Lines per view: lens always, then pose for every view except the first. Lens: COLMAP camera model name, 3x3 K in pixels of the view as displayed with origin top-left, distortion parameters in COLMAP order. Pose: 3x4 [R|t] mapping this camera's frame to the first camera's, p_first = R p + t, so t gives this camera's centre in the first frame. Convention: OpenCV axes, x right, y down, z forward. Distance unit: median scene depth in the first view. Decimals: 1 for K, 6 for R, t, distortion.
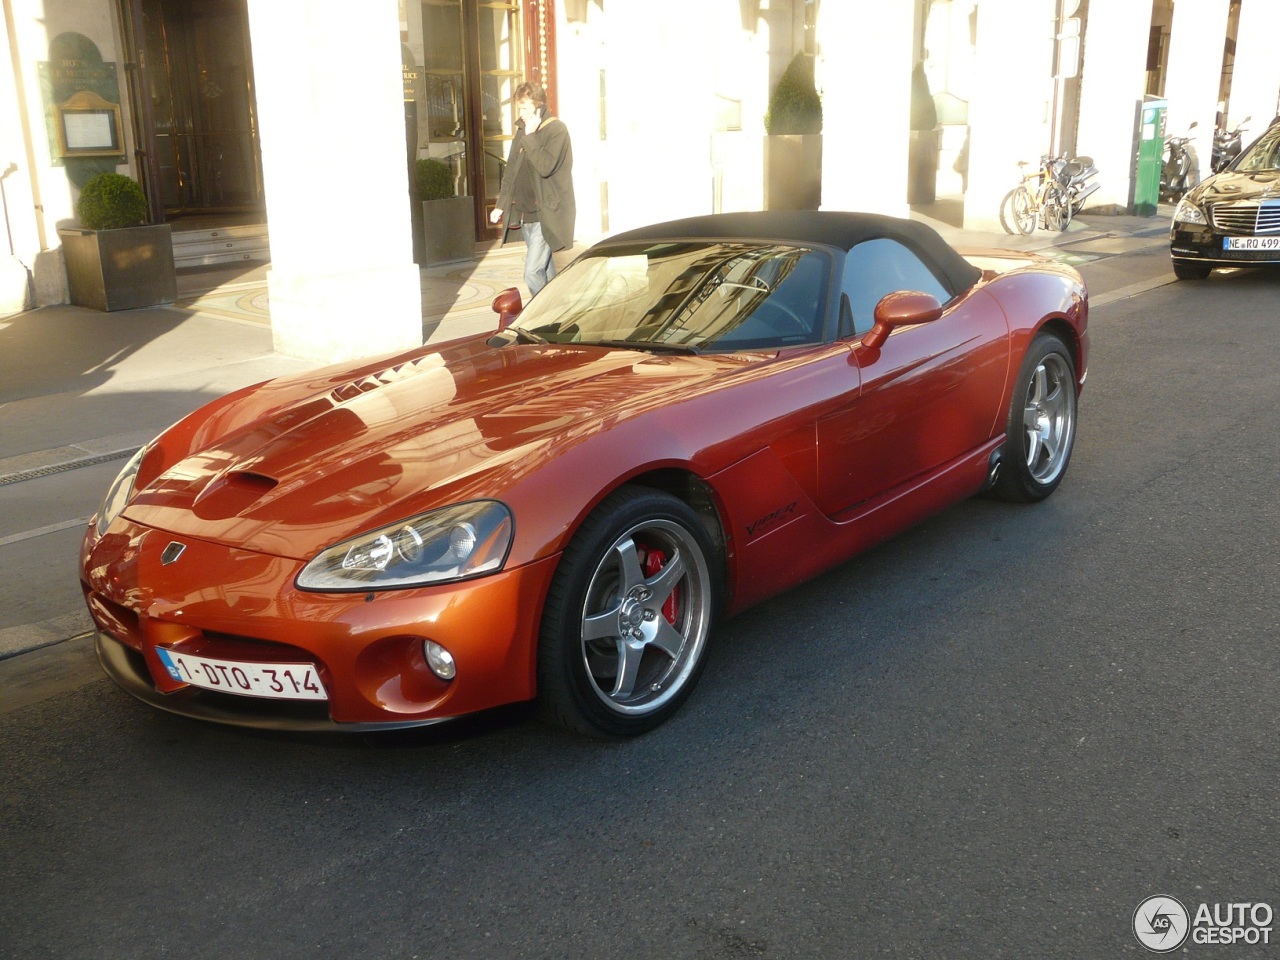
lens RADIAL K [[1217.2, 0, 640.0], [0, 1217.2, 480.0], [0, 0, 1]] dist [-0.064824, 0.123399]
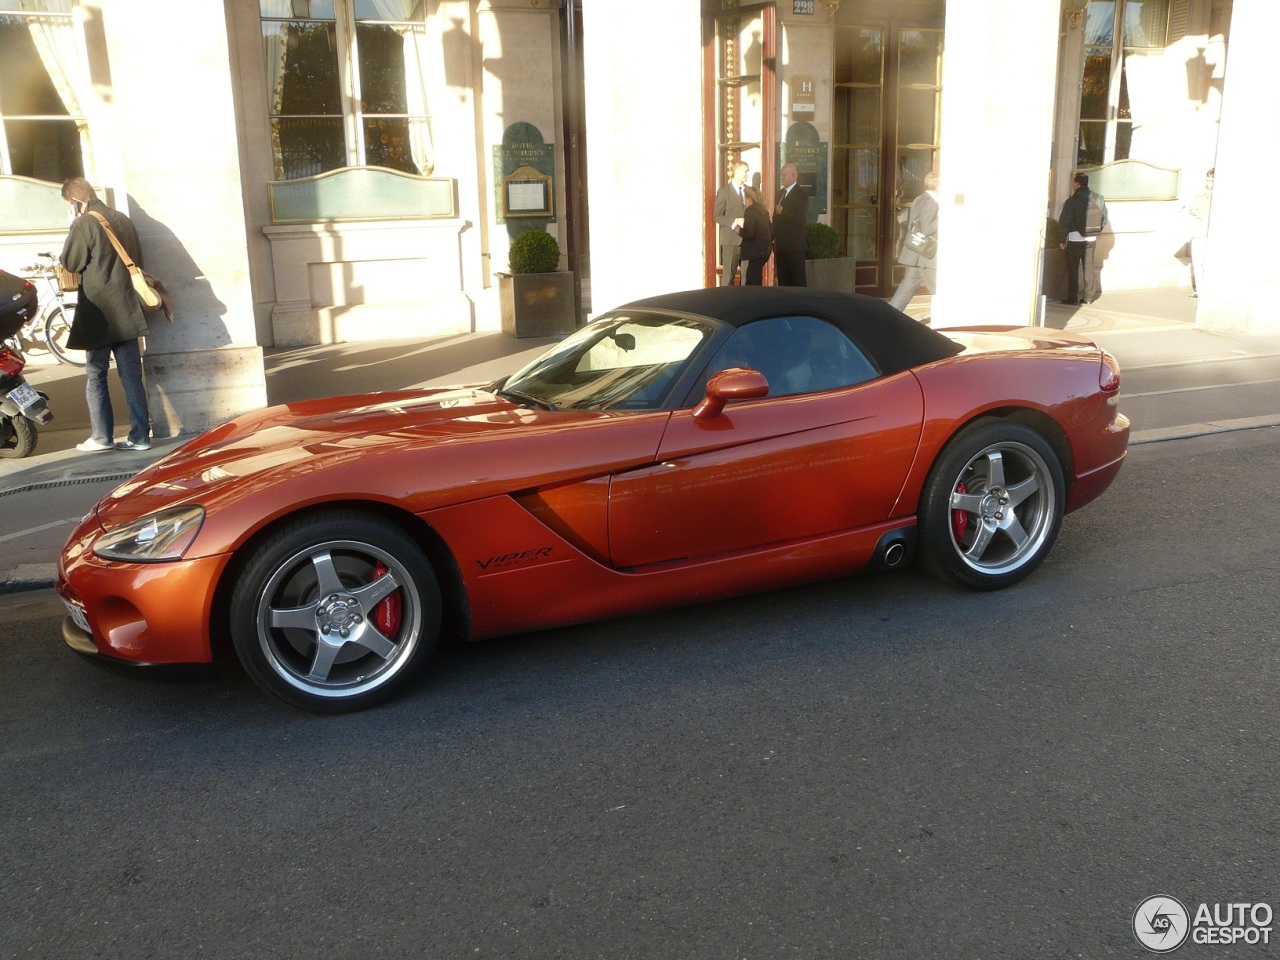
lens RADIAL K [[1079.4, 0, 640.0], [0, 1079.4, 480.0], [0, 0, 1]] dist [-0.083337, 0.117118]
pose [[0.898362, 0.117247, -0.423318, 0.172644], [-0.125234, 0.992086, 0.009008, -0.017596], [0.421024, 0.044921, 0.905936, 0.035694]]
